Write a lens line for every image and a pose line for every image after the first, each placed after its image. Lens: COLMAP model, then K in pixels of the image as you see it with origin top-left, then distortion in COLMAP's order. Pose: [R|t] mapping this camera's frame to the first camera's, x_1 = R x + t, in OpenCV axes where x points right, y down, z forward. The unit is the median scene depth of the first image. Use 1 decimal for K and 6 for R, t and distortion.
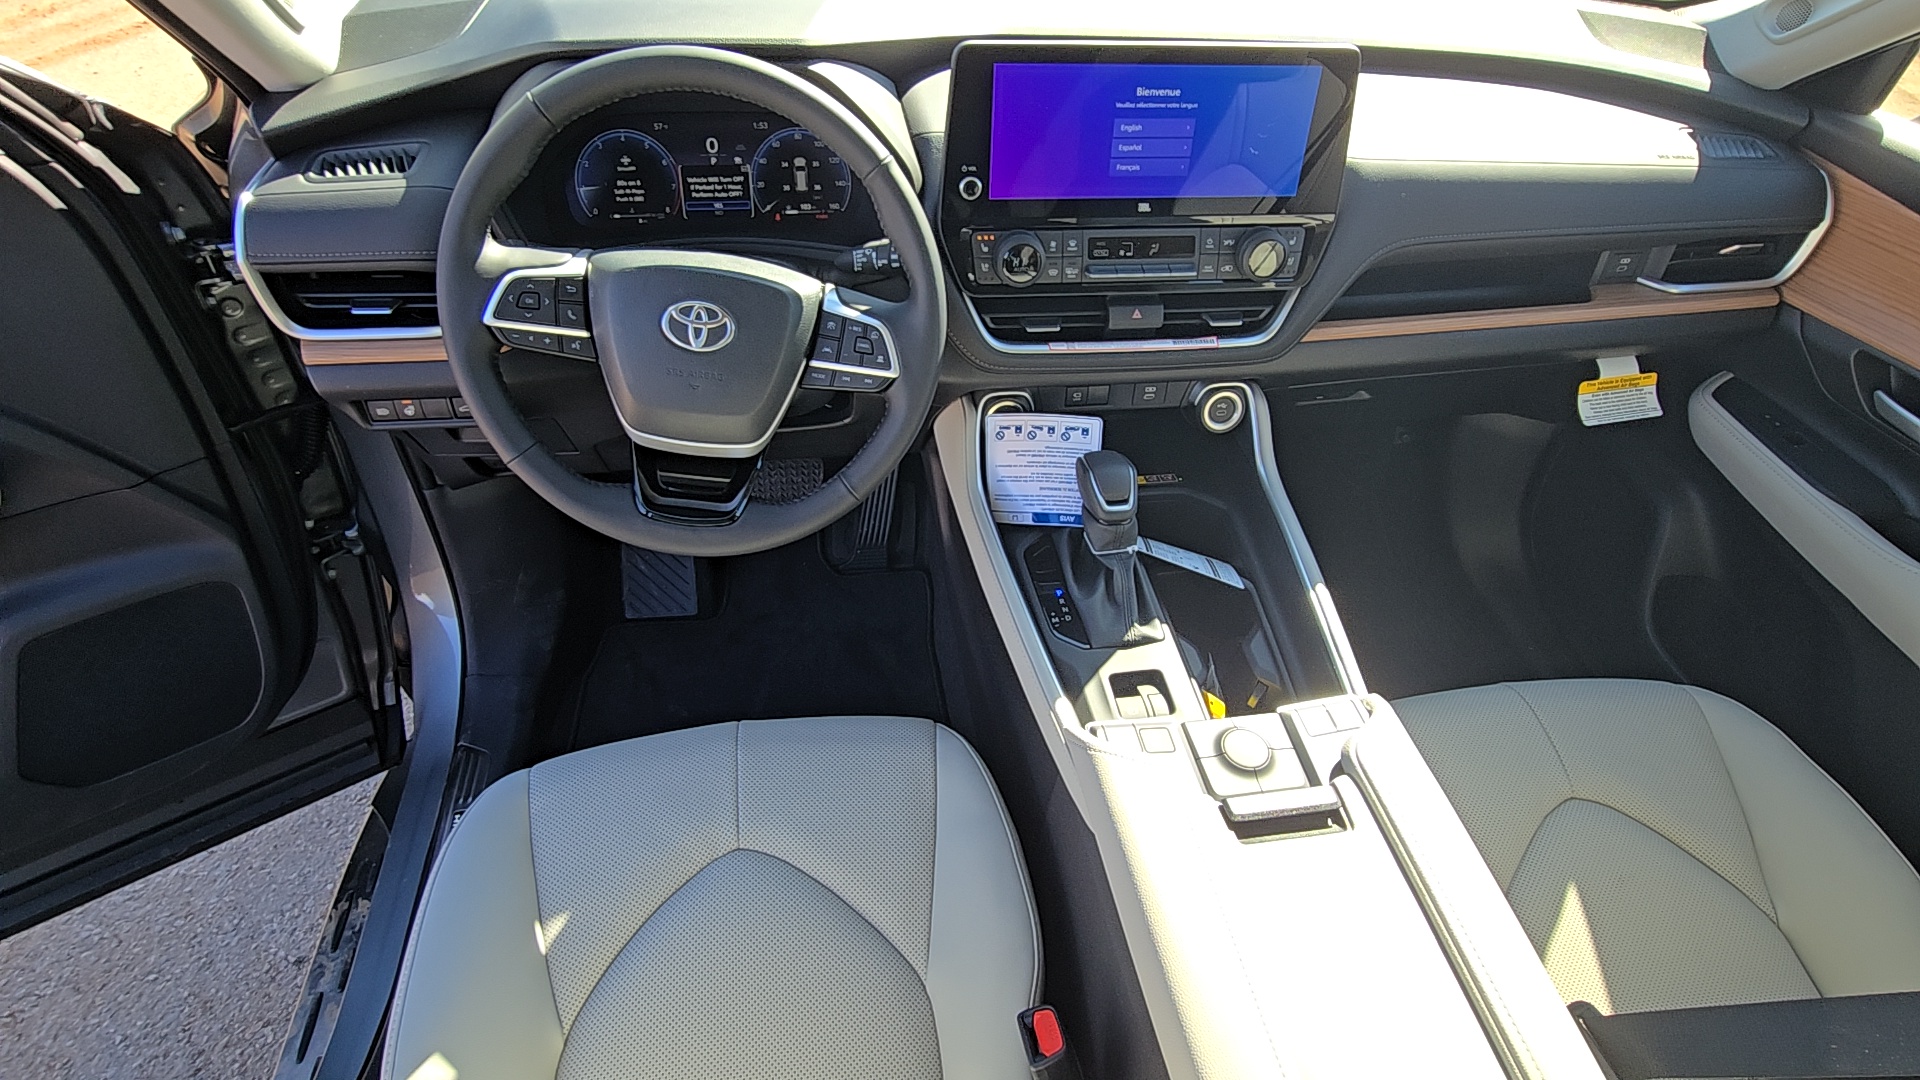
lens RADIAL K [[964.2, 0, 976.8], [0, 964.2, 536.1], [0, 0, 1]] dist [-0.002882, 0.003463]
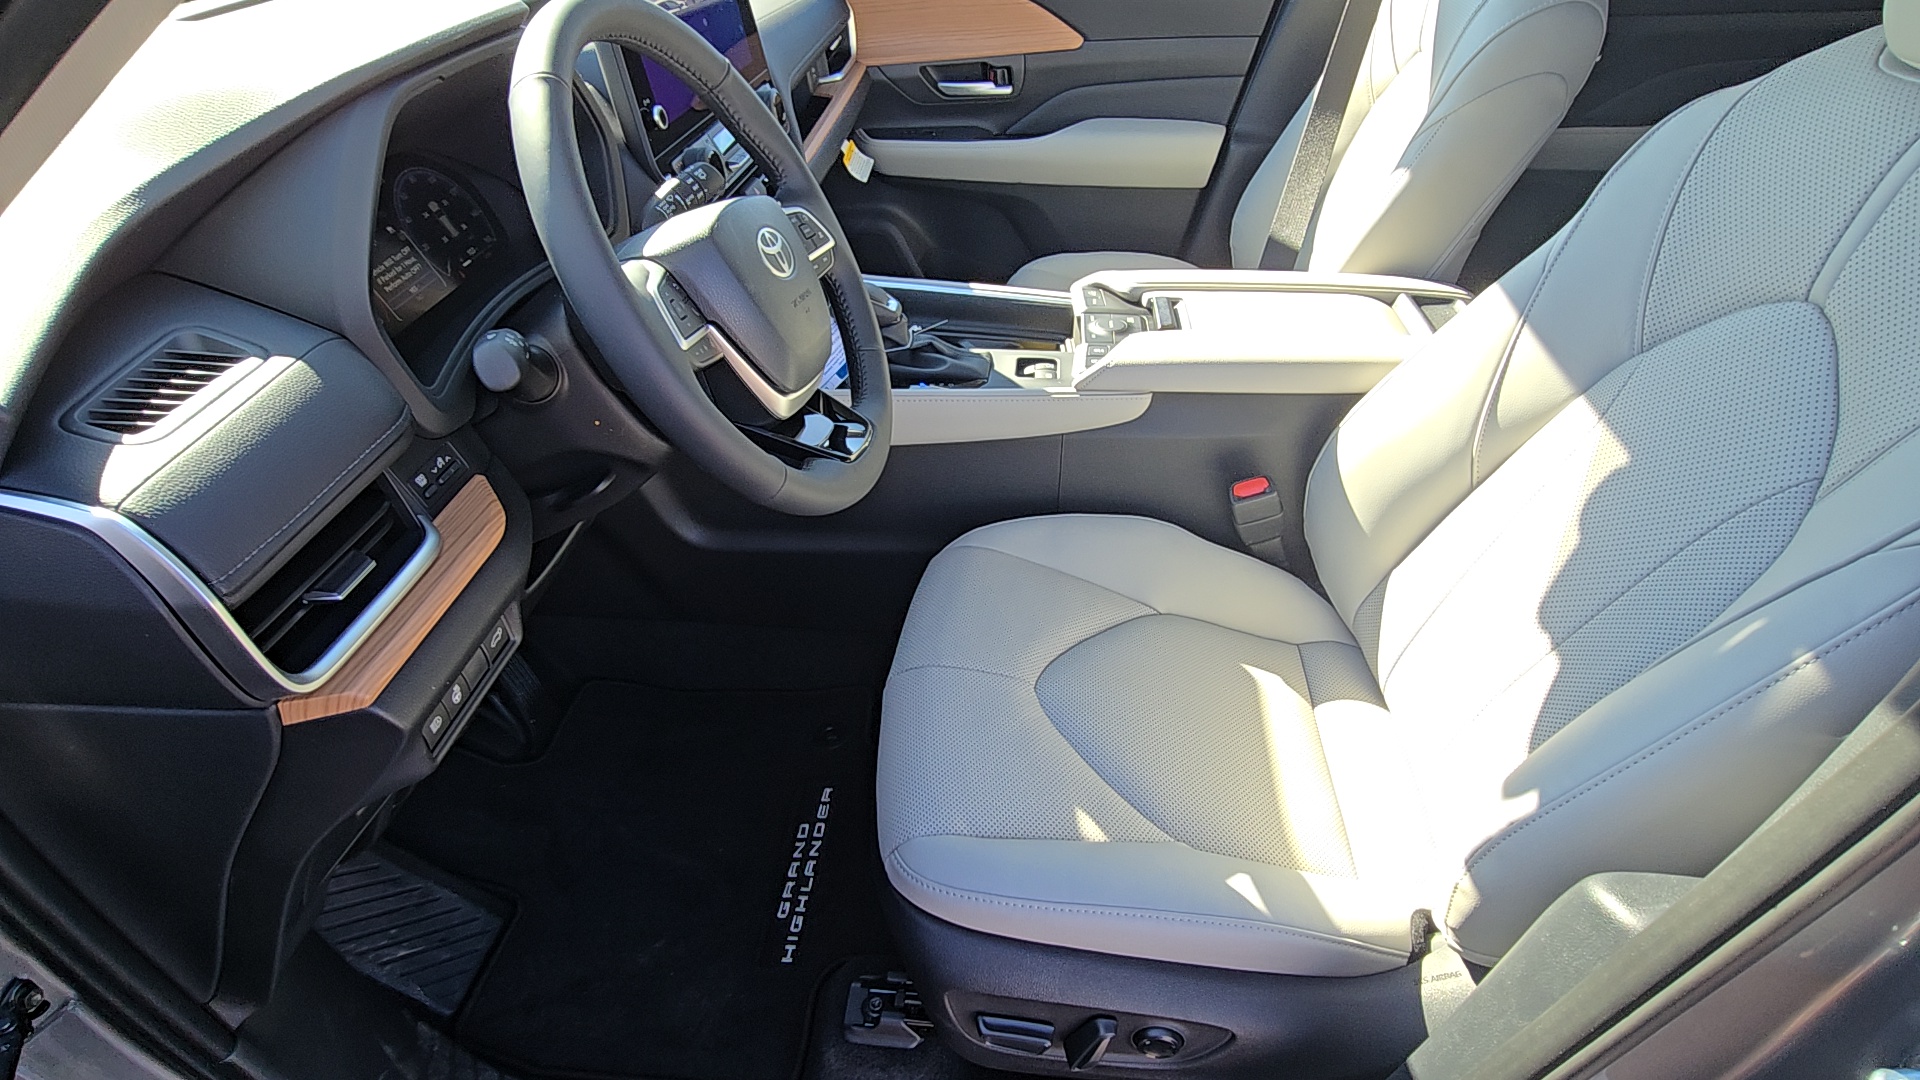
lens RADIAL K [[964.2, 0, 957.0], [0, 964.2, 565.2], [0, 0, 1]] dist [-0.002882, 0.003463]
pose [[0.237946, -0.638808, 0.731646, -0.894188], [0.678794, 0.648156, 0.345154, -0.175078], [-0.694708, 0.414509, 0.587845, 0.342491]]
